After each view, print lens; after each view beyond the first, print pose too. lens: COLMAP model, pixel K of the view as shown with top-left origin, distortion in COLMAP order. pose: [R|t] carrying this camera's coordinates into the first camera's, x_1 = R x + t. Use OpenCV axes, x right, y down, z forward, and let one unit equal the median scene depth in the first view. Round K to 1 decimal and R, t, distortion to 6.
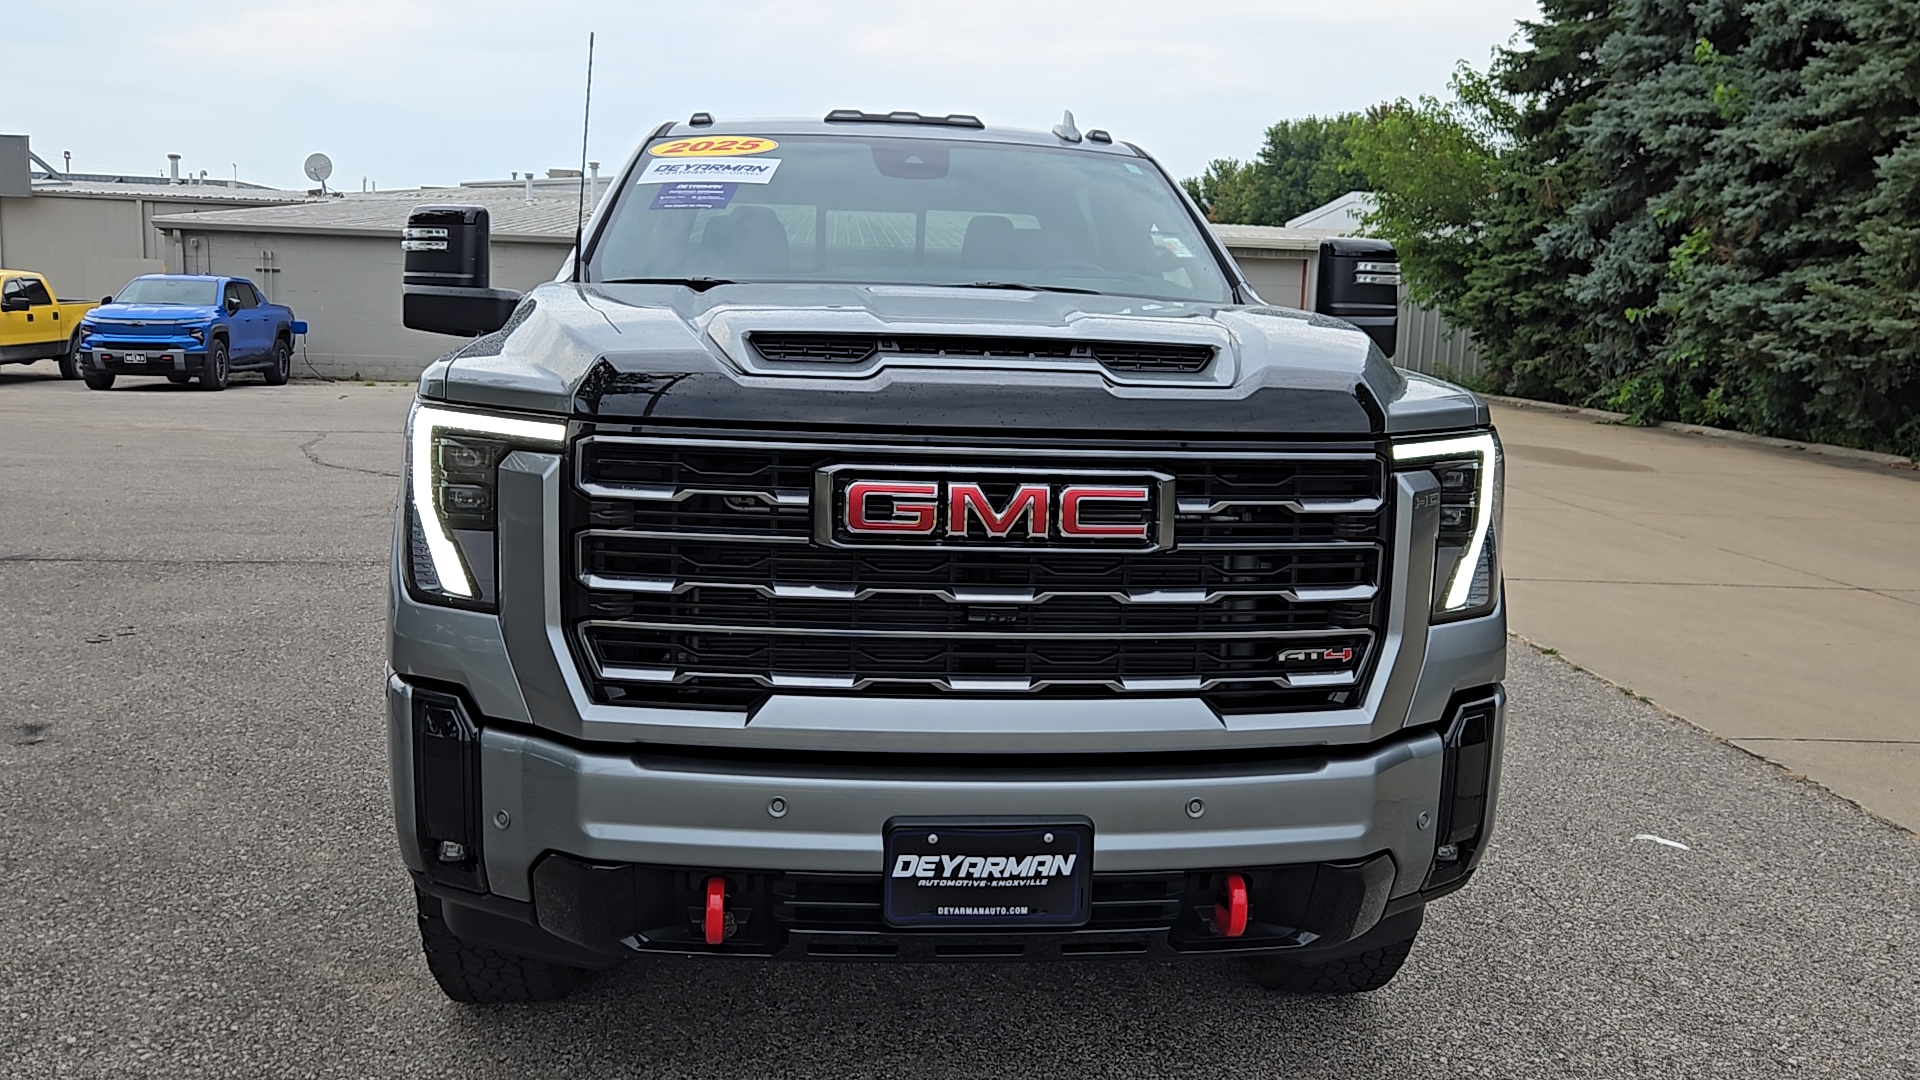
lens RADIAL K [[1596.8, 0, 962.1], [0, 1596.8, 547.3], [0, 0, 1]] dist [0.008768, -0.000224]
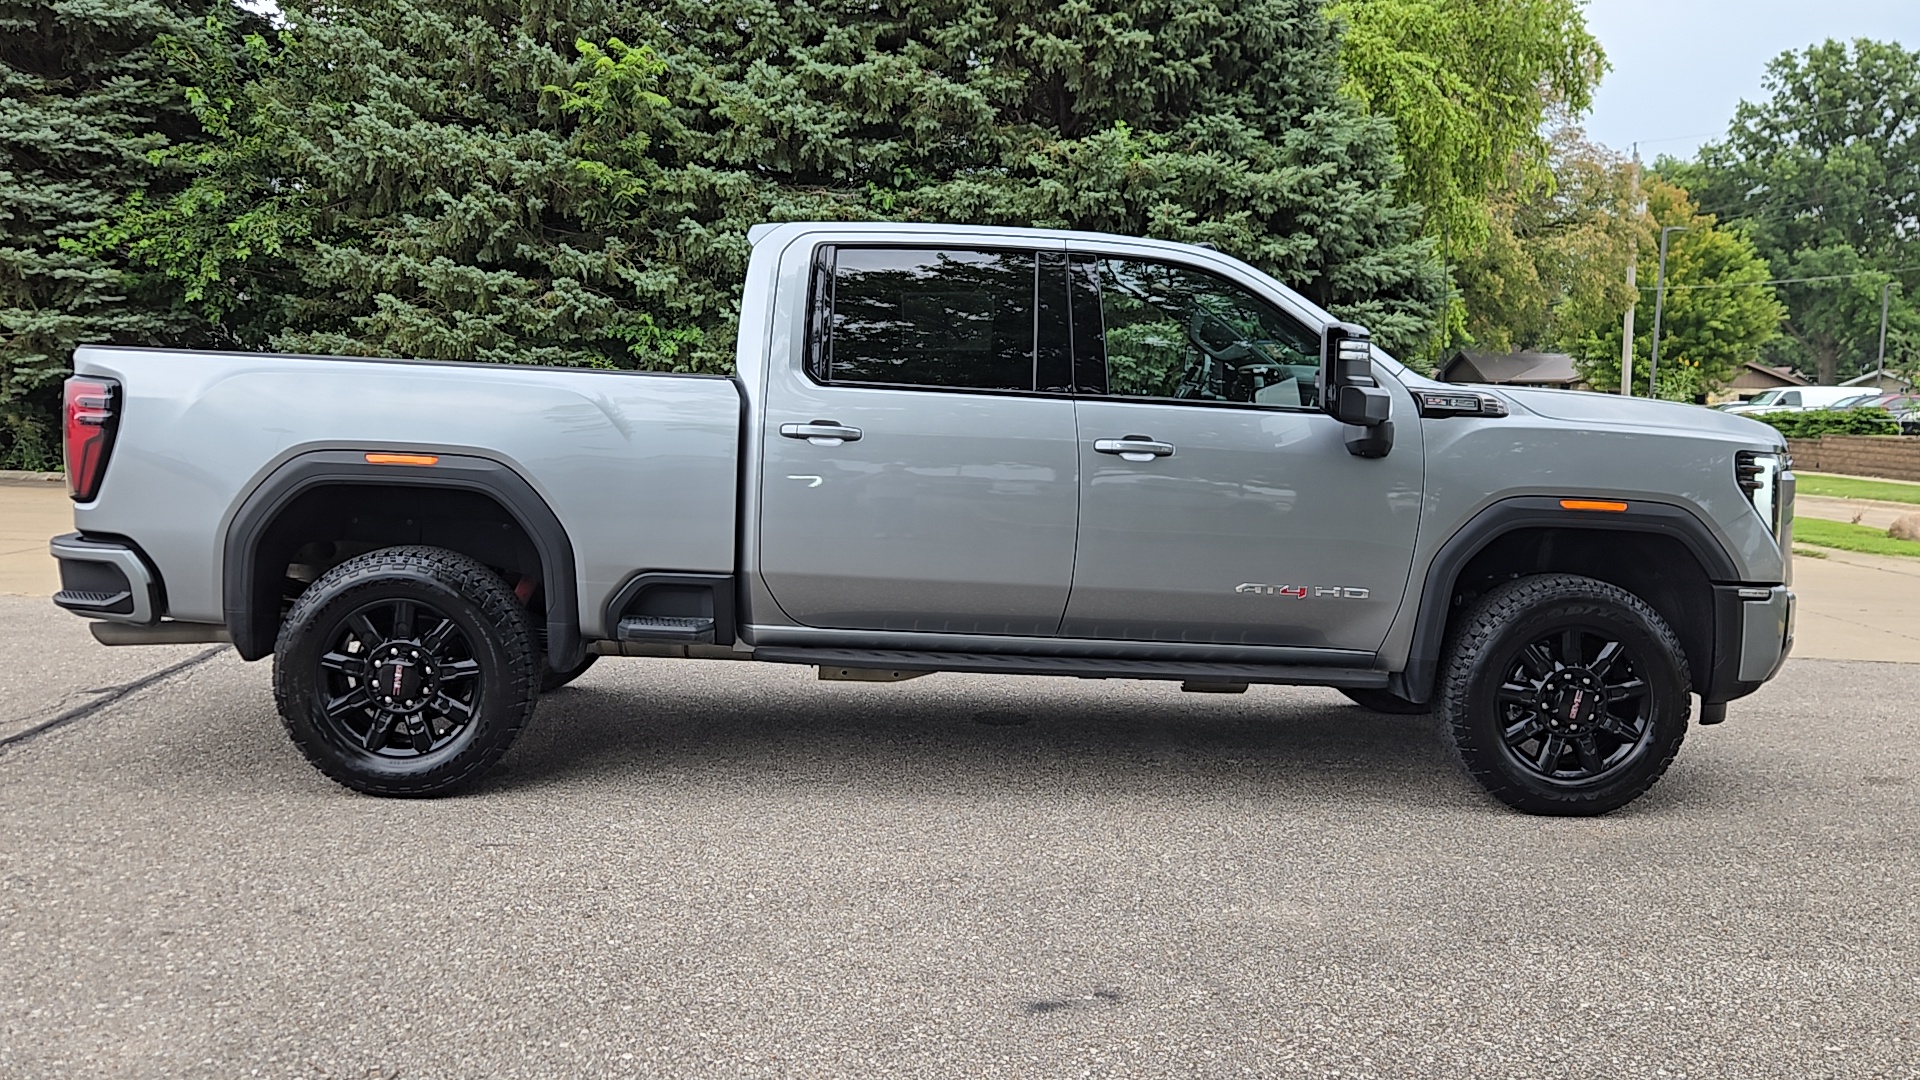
lens RADIAL K [[1596.8, 0, 958.8], [0, 1596.8, 538.5], [0, 0, 1]] dist [0.008768, -0.000224]
pose [[0.057541, -0.127442, 0.990176, -0.282508], [0.120014, 0.985509, 0.119867, -0.040977], [-0.991103, 0.111938, 0.072002, 0.214863]]
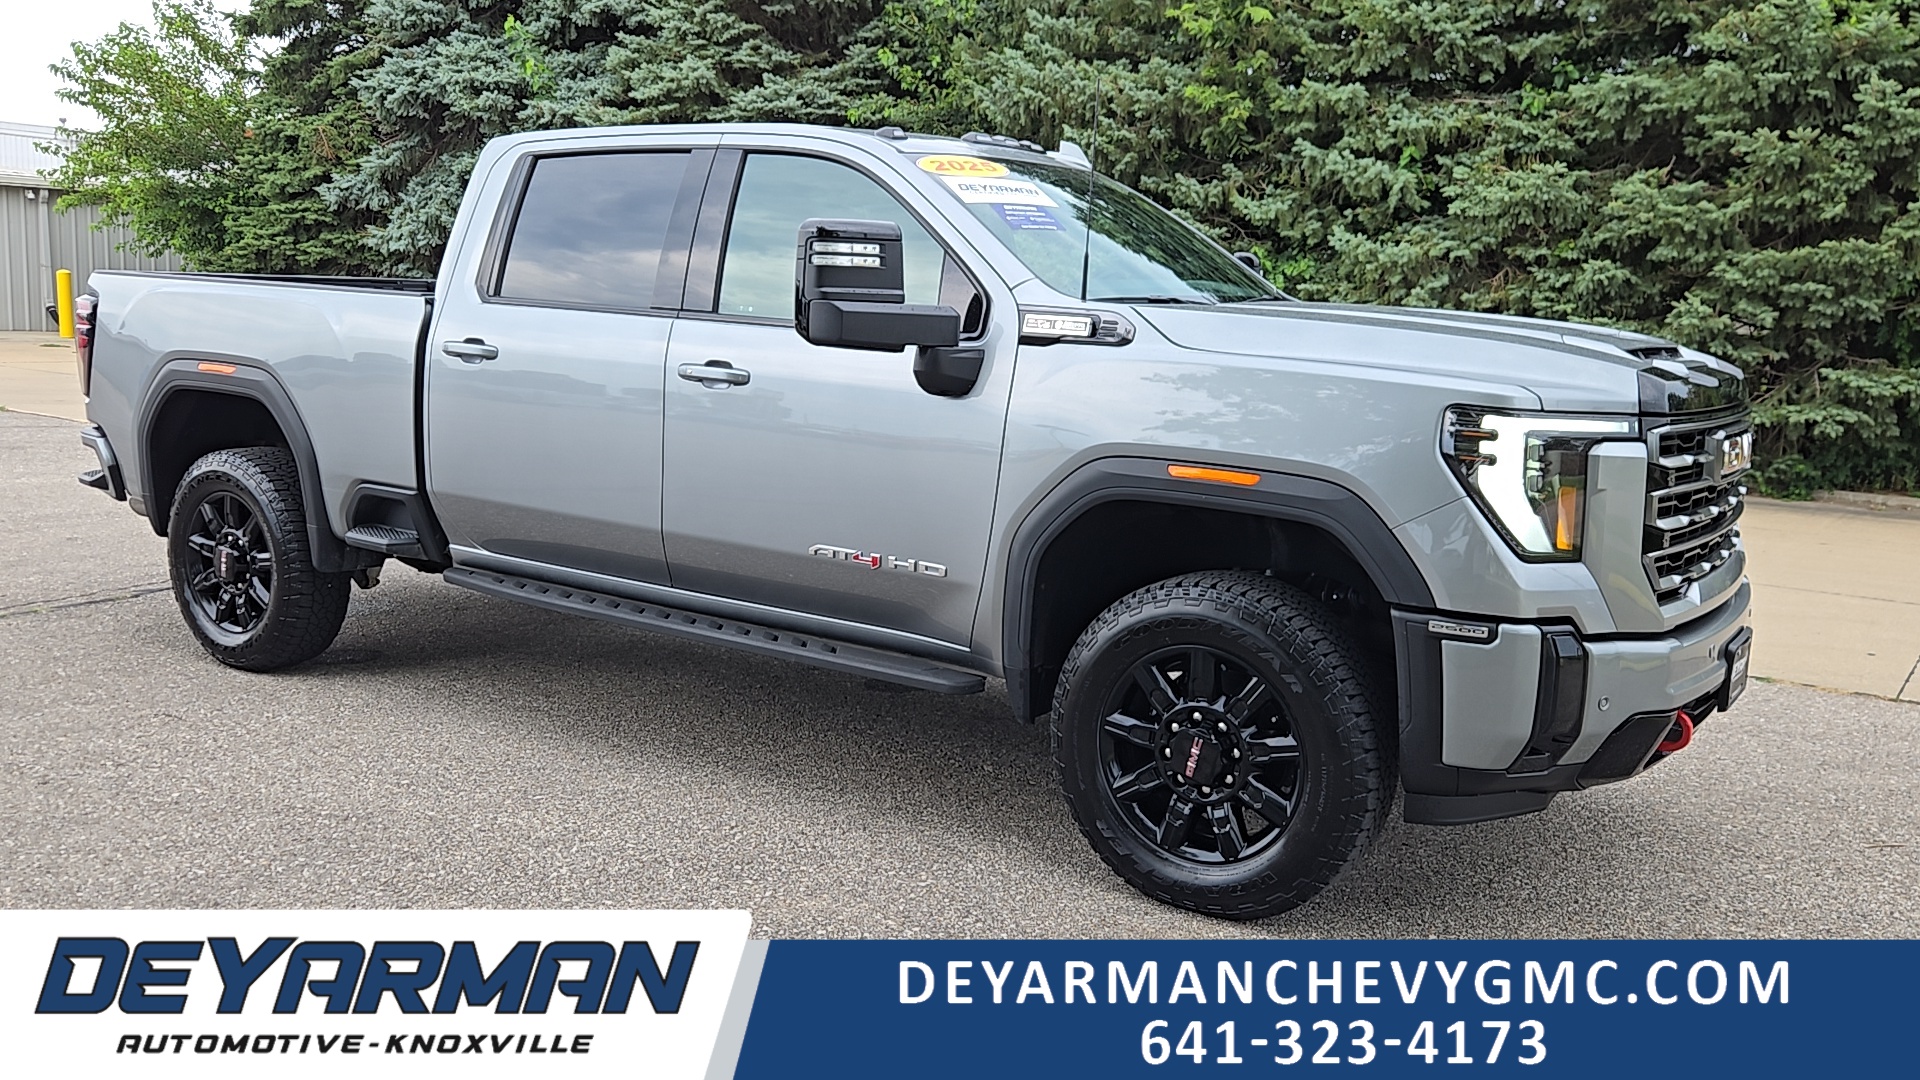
lens RADIAL K [[1596.8, 0, 955.9], [0, 1596.8, 538.7], [0, 0, 1]] dist [0.008768, -0.000224]
pose [[0.634900, -0.131291, 0.761357, -0.185332], [0.105535, 0.990956, 0.082877, -0.016409], [-0.765352, 0.027731, 0.643014, 0.056443]]
